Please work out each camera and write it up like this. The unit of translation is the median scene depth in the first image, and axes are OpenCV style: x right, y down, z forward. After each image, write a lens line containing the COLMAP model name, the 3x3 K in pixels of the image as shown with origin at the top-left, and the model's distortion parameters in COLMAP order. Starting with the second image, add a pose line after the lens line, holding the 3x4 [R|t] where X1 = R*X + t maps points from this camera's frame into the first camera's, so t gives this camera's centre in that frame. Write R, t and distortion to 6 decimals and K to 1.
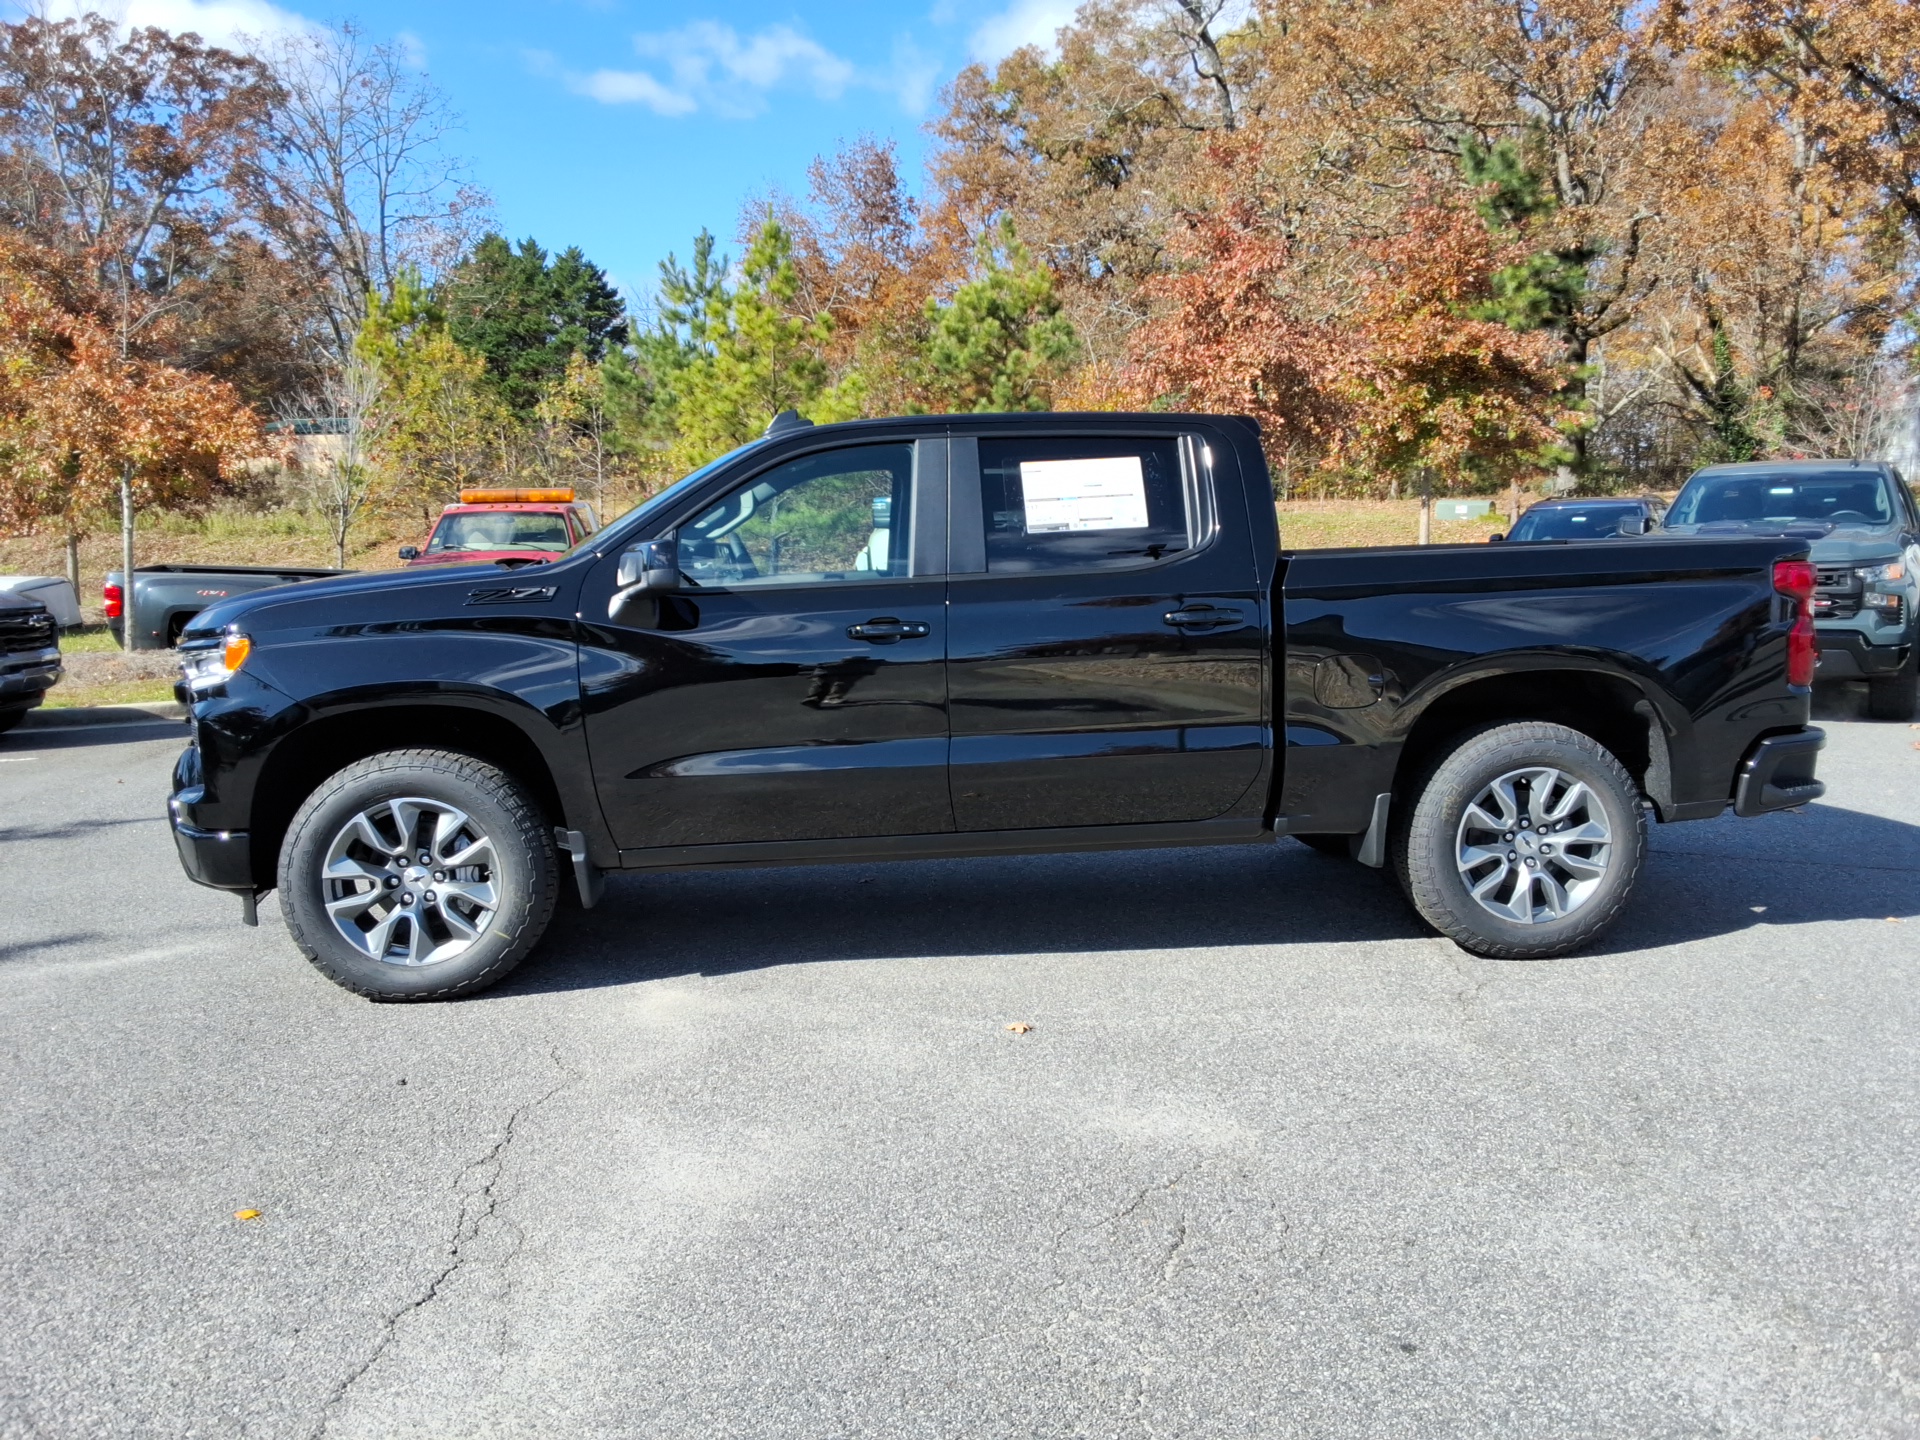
lens RADIAL K [[1561.8, 0, 1005.1], [0, 1561.8, 719.7], [0, 0, 1]] dist [0.100587, -0.164037]
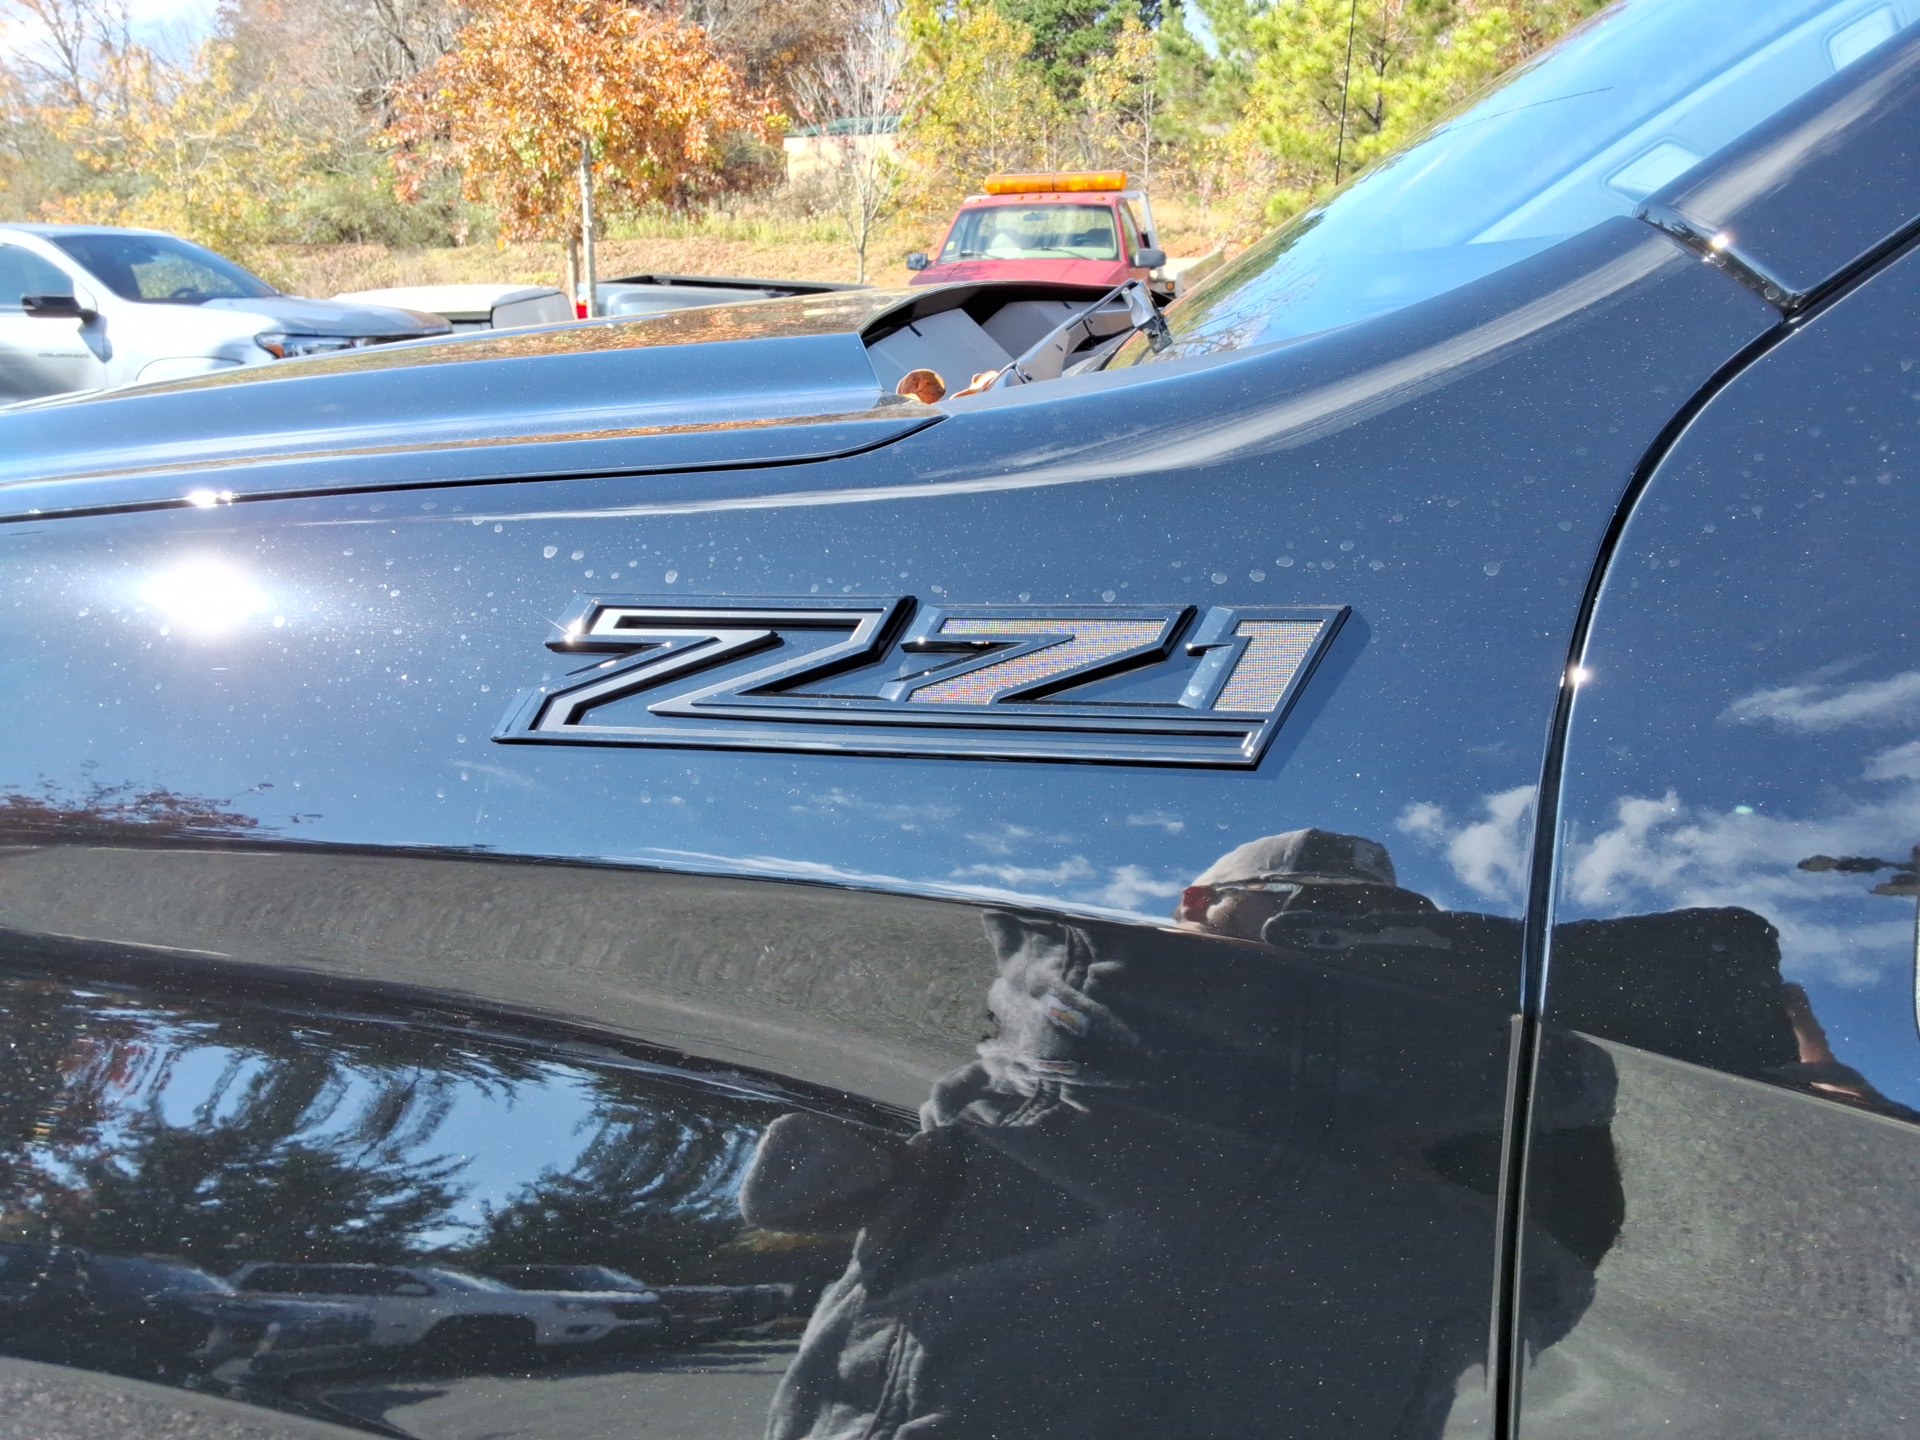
lens RADIAL K [[1509.2, 0, 979.2], [0, 1509.2, 721.1], [0, 0, 1]] dist [0.101404, -0.147152]
pose [[0.940809, 0.101008, -0.323536, -0.038898], [-0.038926, 0.980445, 0.192904, -0.013733], [0.336694, -0.168892, 0.926344, 0.128840]]
